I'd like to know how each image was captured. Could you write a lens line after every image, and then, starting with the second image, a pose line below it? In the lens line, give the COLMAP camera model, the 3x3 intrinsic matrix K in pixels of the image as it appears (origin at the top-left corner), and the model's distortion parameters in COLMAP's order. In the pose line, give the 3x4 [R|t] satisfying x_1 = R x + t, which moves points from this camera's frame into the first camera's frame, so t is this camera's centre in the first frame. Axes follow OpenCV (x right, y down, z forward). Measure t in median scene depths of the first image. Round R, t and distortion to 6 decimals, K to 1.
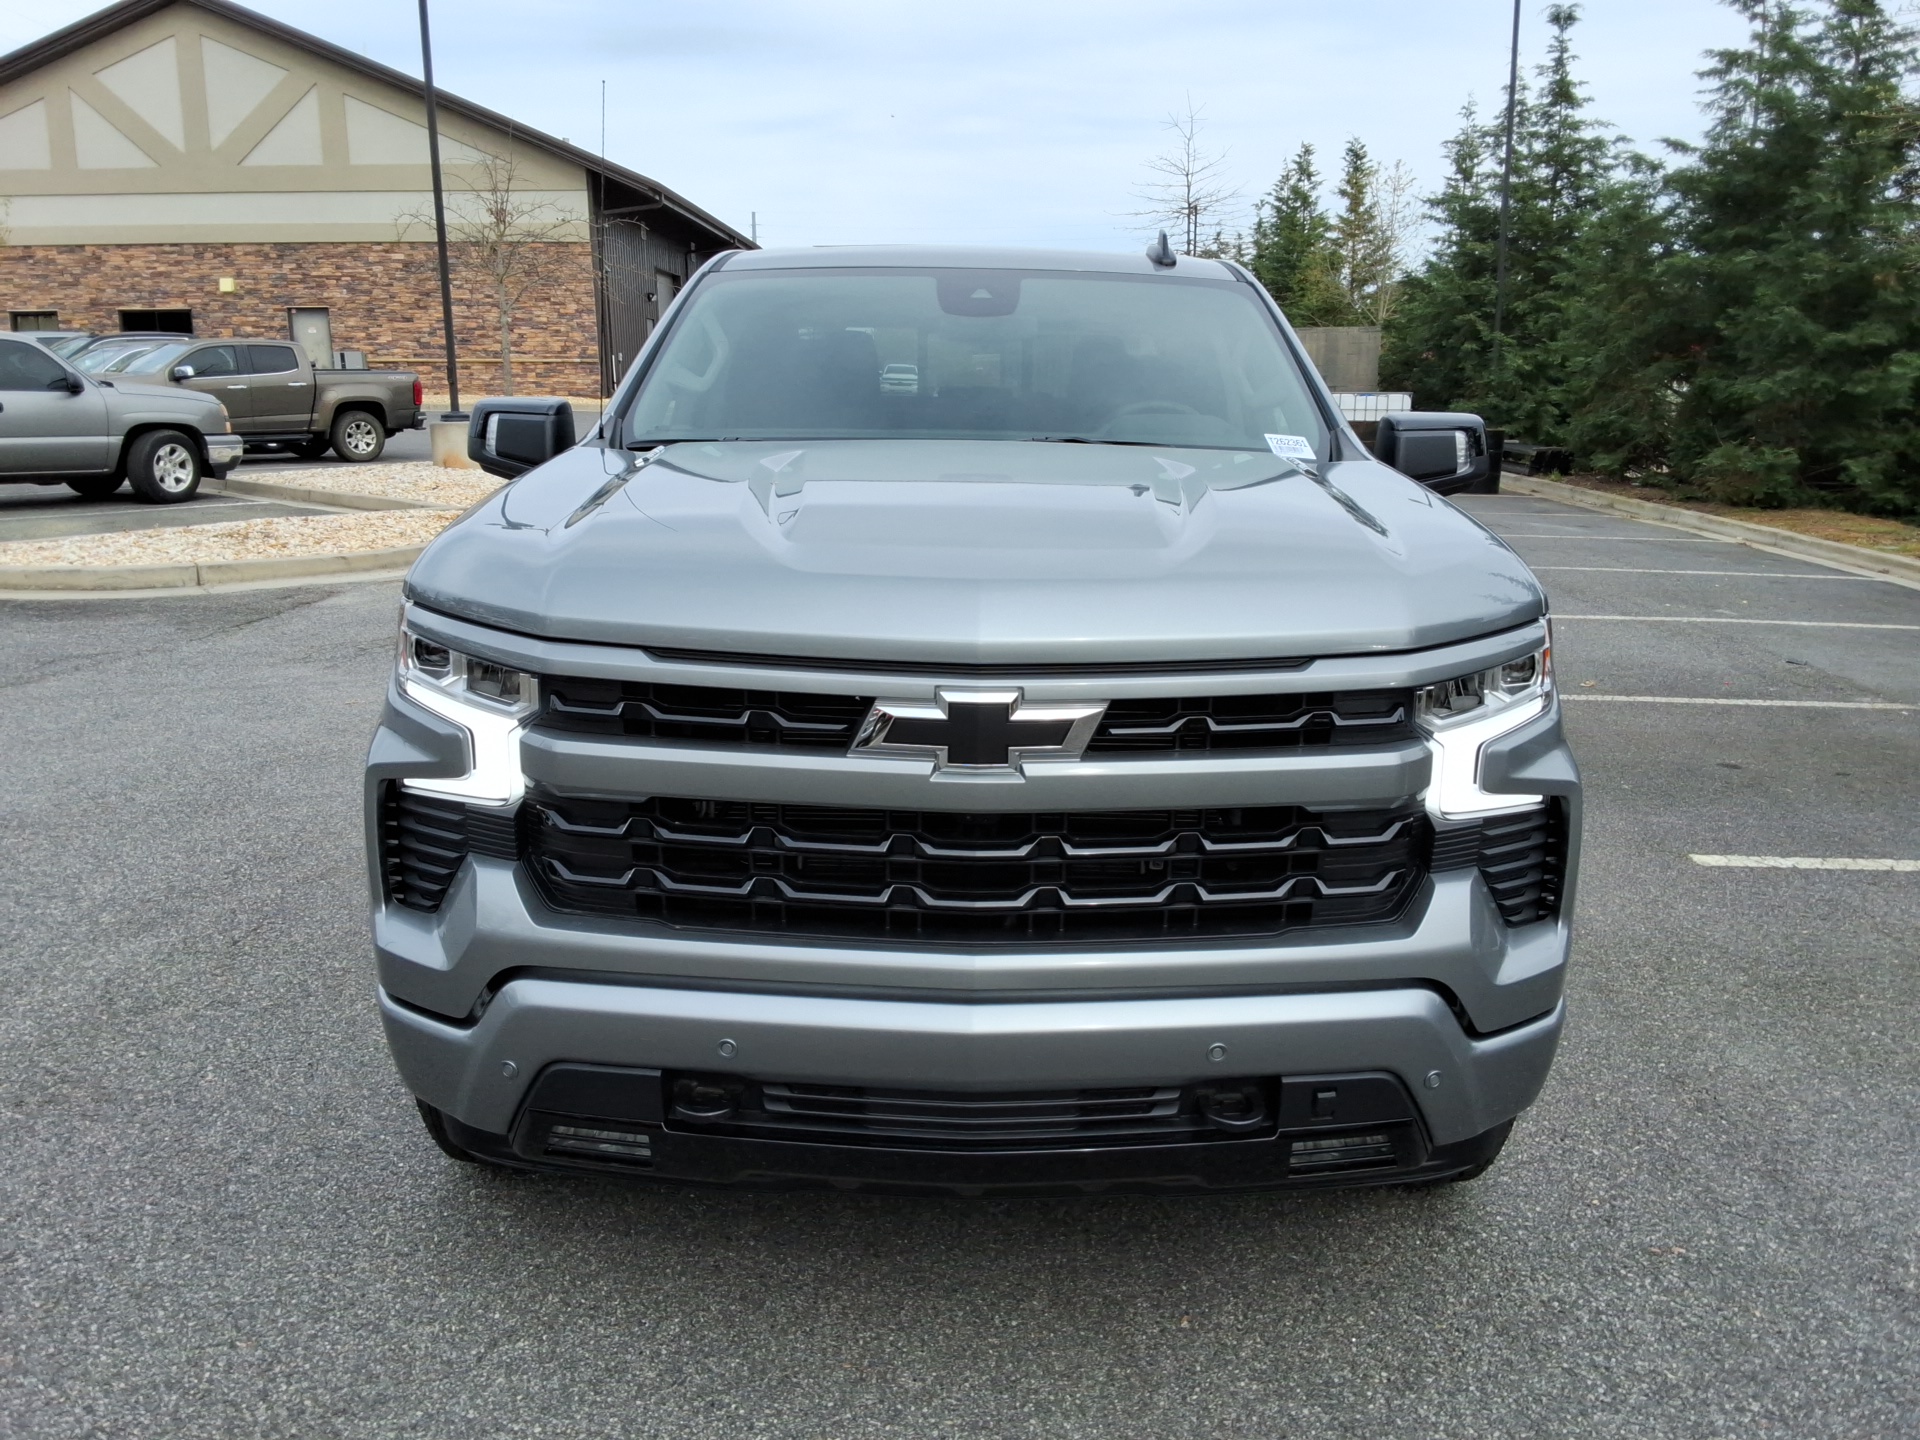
lens RADIAL K [[1534.8, 0, 978.2], [0, 1534.8, 710.0], [0, 0, 1]] dist [0.113356, -0.167581]
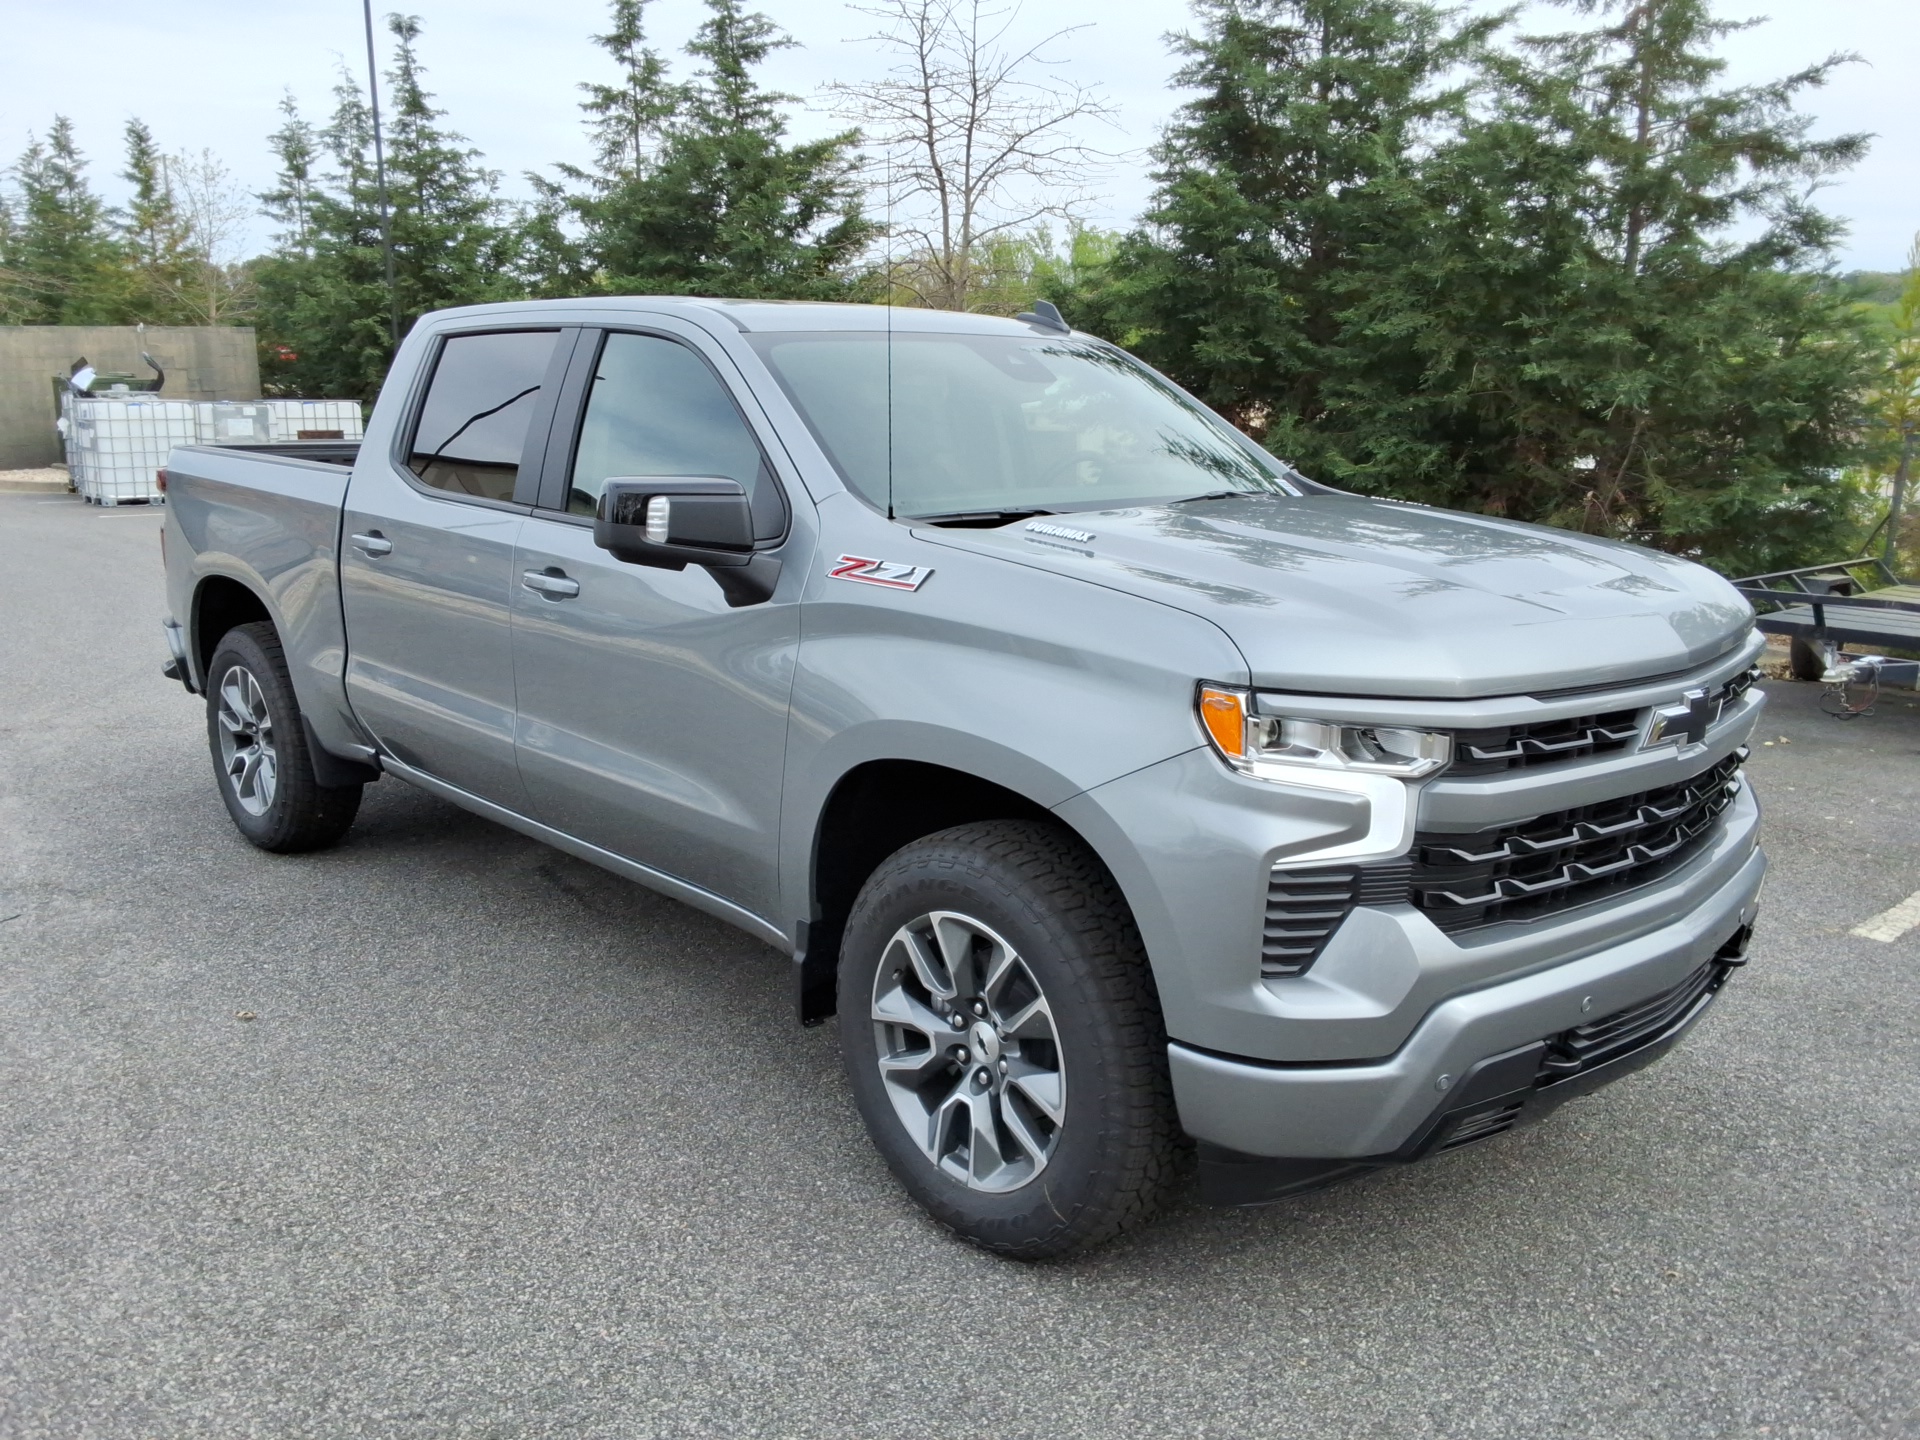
lens RADIAL K [[1534.8, 0, 966.9], [0, 1534.8, 714.5], [0, 0, 1]] dist [0.113356, -0.167581]
pose [[0.723545, -0.151685, 0.673404, -0.109578], [0.148666, 0.986906, 0.062566, -0.013572], [-0.674077, 0.054843, 0.736622, 0.034152]]
